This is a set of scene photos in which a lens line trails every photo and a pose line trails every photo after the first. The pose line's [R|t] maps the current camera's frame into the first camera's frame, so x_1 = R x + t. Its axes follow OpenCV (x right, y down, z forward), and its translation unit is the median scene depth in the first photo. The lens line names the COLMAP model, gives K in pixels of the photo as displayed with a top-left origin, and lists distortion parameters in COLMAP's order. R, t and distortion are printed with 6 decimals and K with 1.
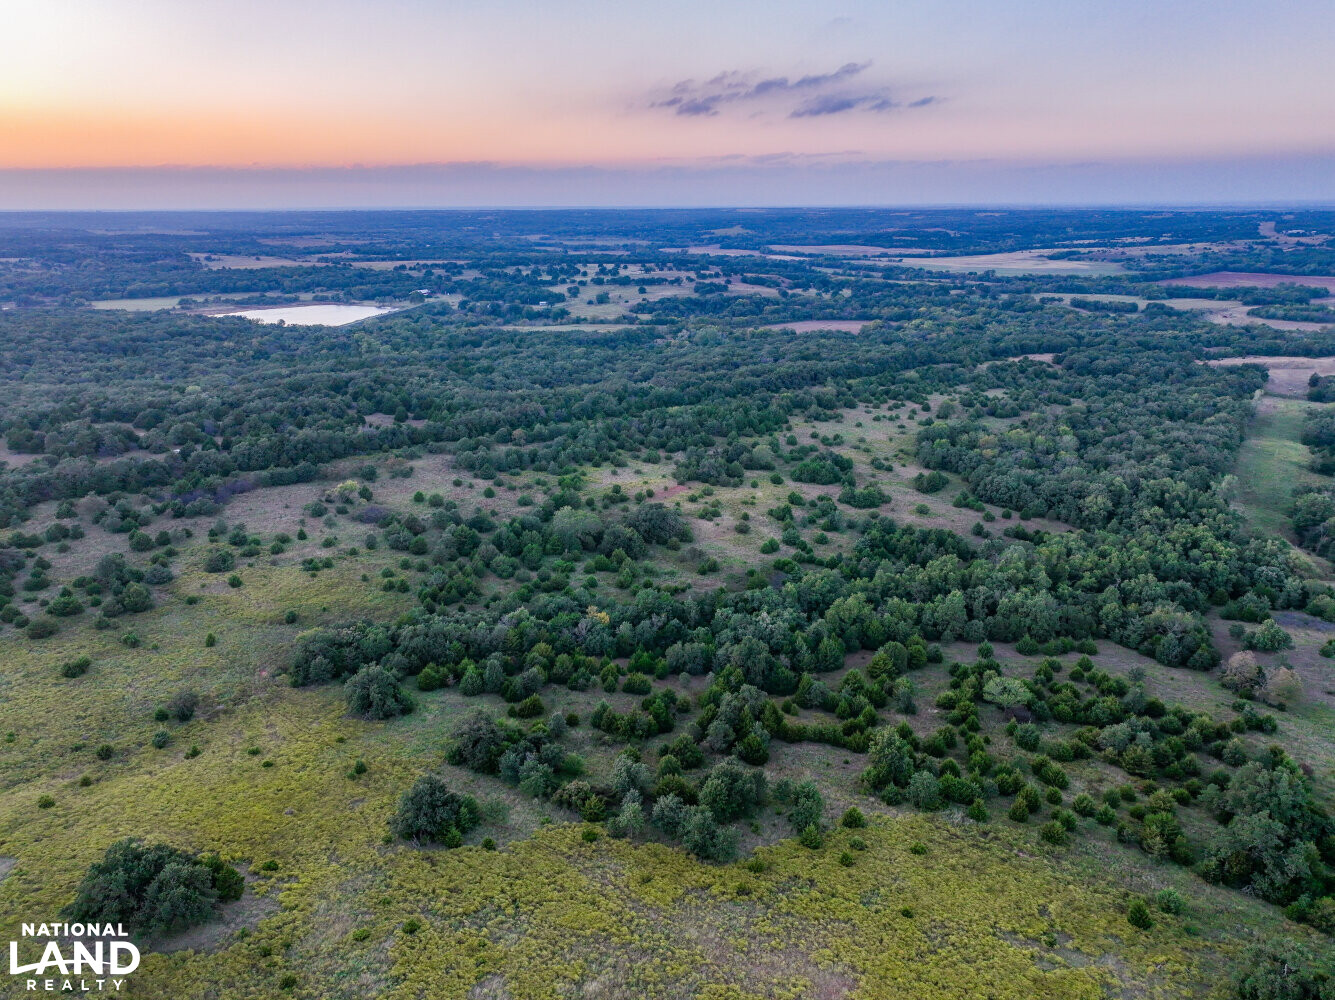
lens RADIAL K [[972.7, 0, 665.0], [0, 972.7, 494.6], [0, 0, 1]] dist [0.000825, 0.017805]
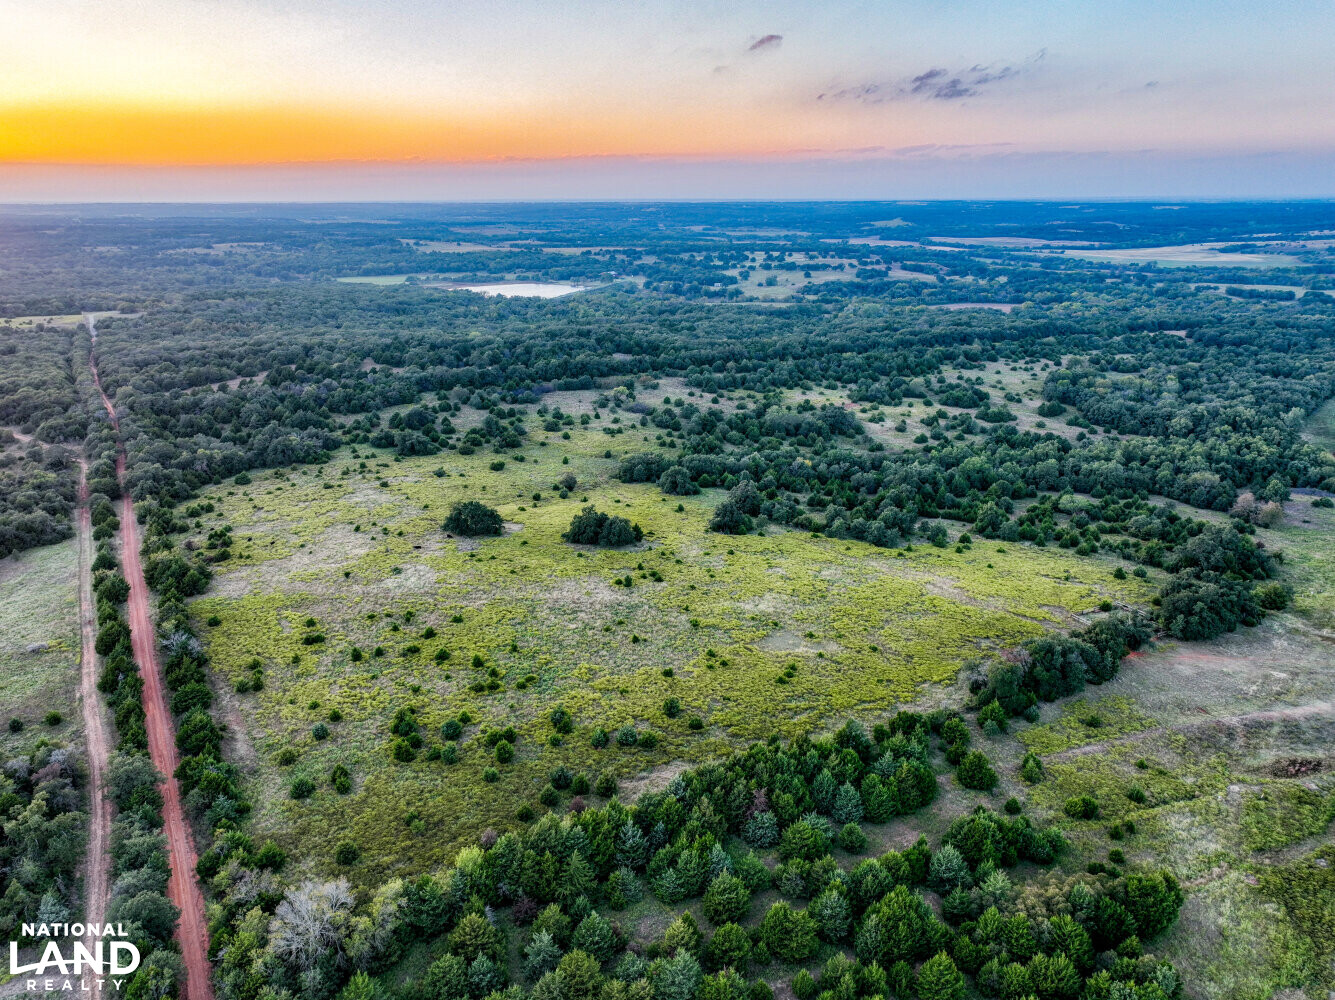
lens RADIAL K [[972.7, 0, 663.1], [0, 972.7, 494.9], [0, 0, 1]] dist [0.000825, 0.017805]
pose [[0.987986, 0.047003, -0.147222, -0.013726], [-0.045948, 0.998888, 0.010558, 0.038865], [0.147555, -0.003667, 0.989047, -0.123858]]
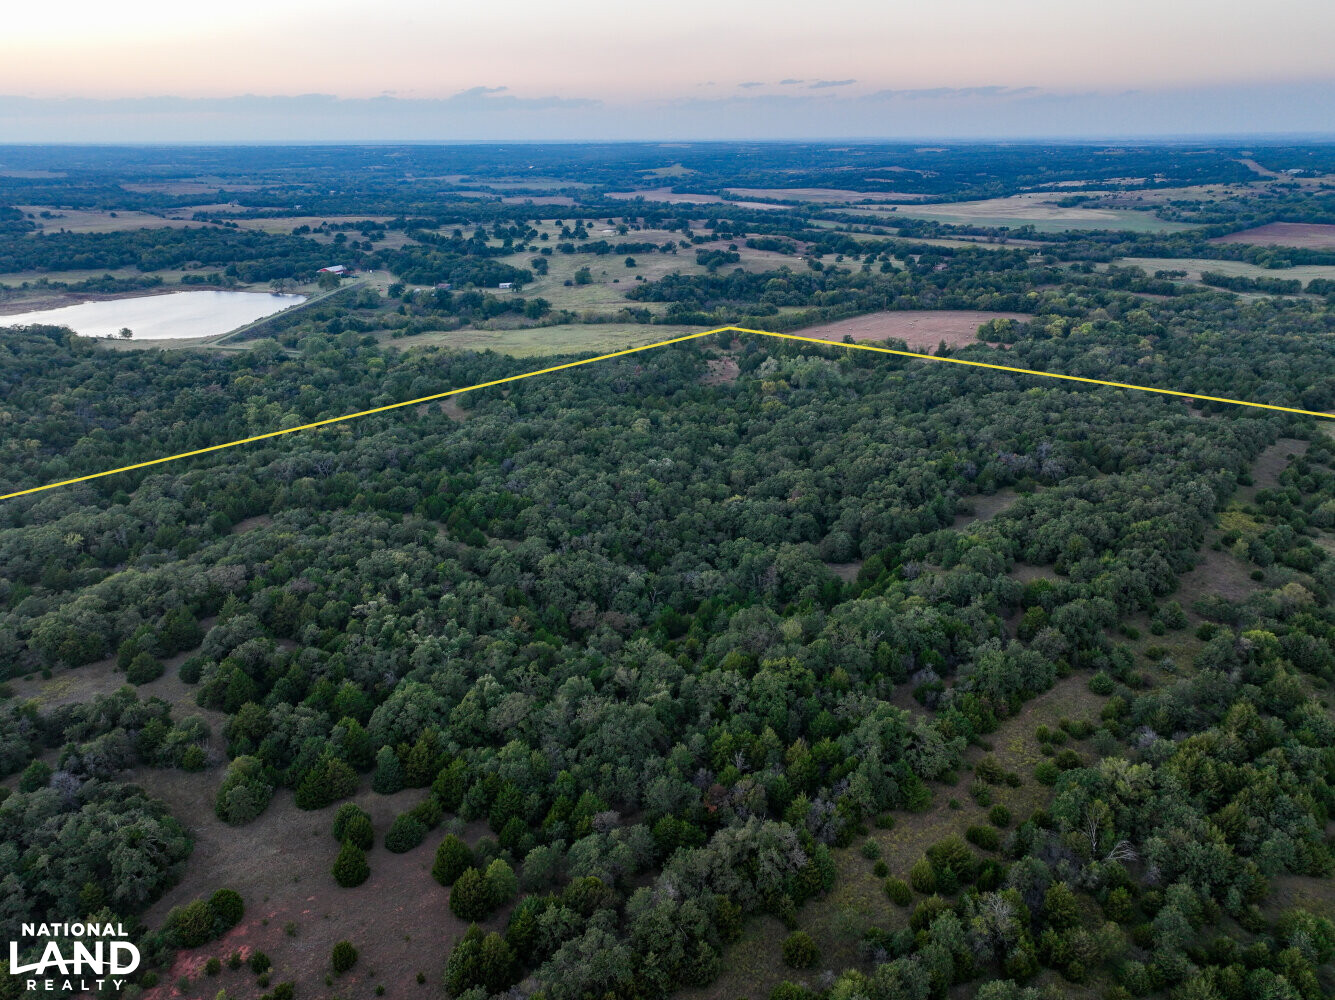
lens RADIAL K [[972.7, 0, 673.6], [0, 972.7, 505.9], [0, 0, 1]] dist [0.000825, 0.017805]
pose [[0.995574, -0.033973, 0.087630, -0.076623], [0.027610, 0.996962, 0.072829, -0.090165], [-0.089838, -0.070087, 0.993487, 0.272990]]
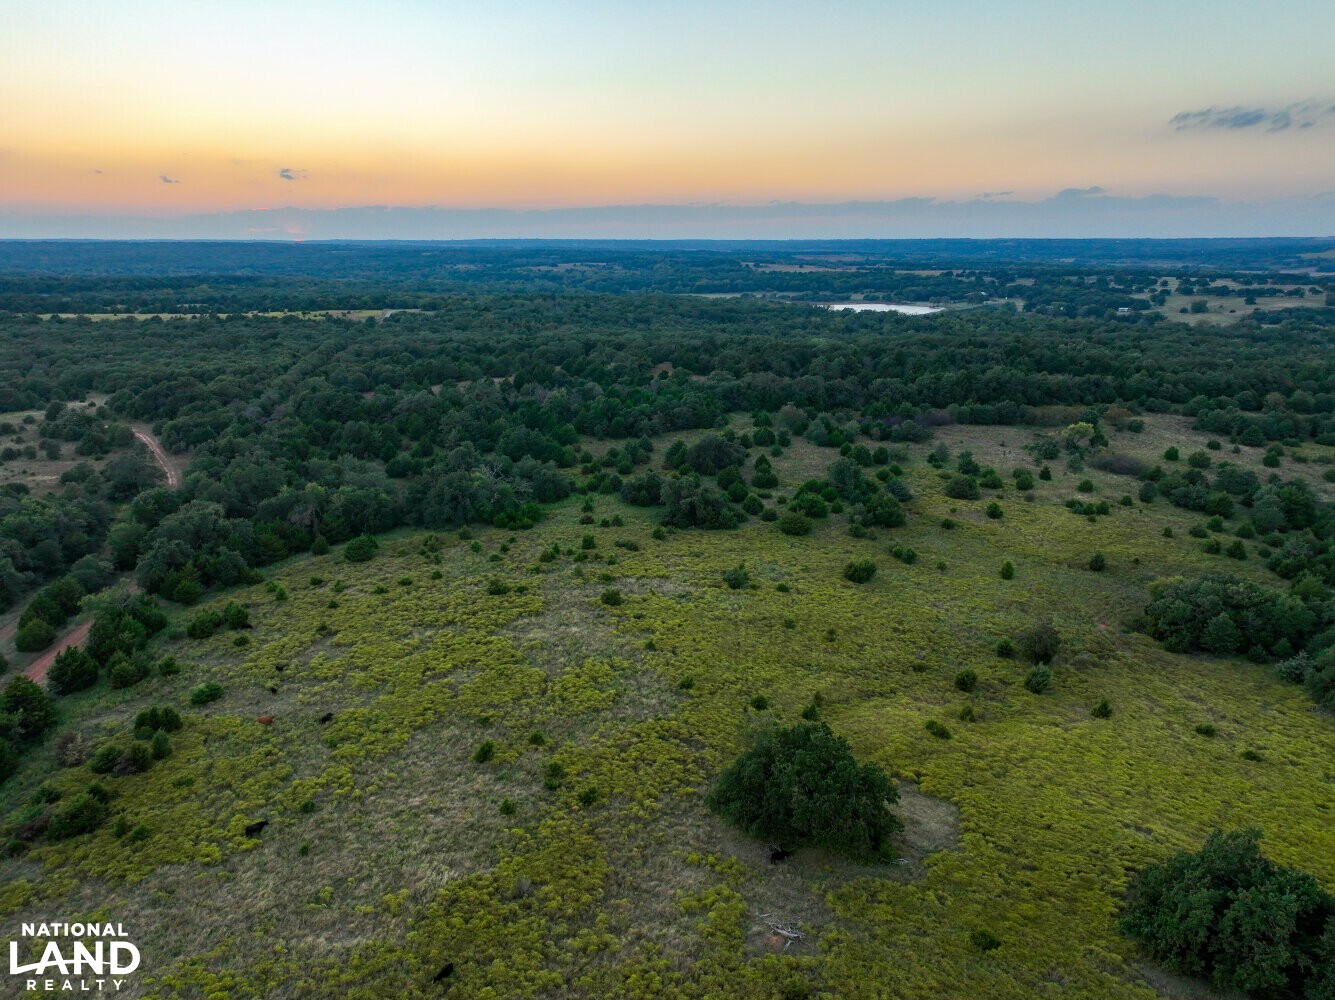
lens RADIAL K [[972.7, 0, 660.3], [0, 972.7, 505.1], [0, 0, 1]] dist [0.000825, 0.017805]
pose [[0.880475, 0.129431, -0.456084, -0.078448], [-0.138880, 0.990225, 0.012903, 0.027099], [0.453296, 0.051980, 0.889843, 0.046043]]
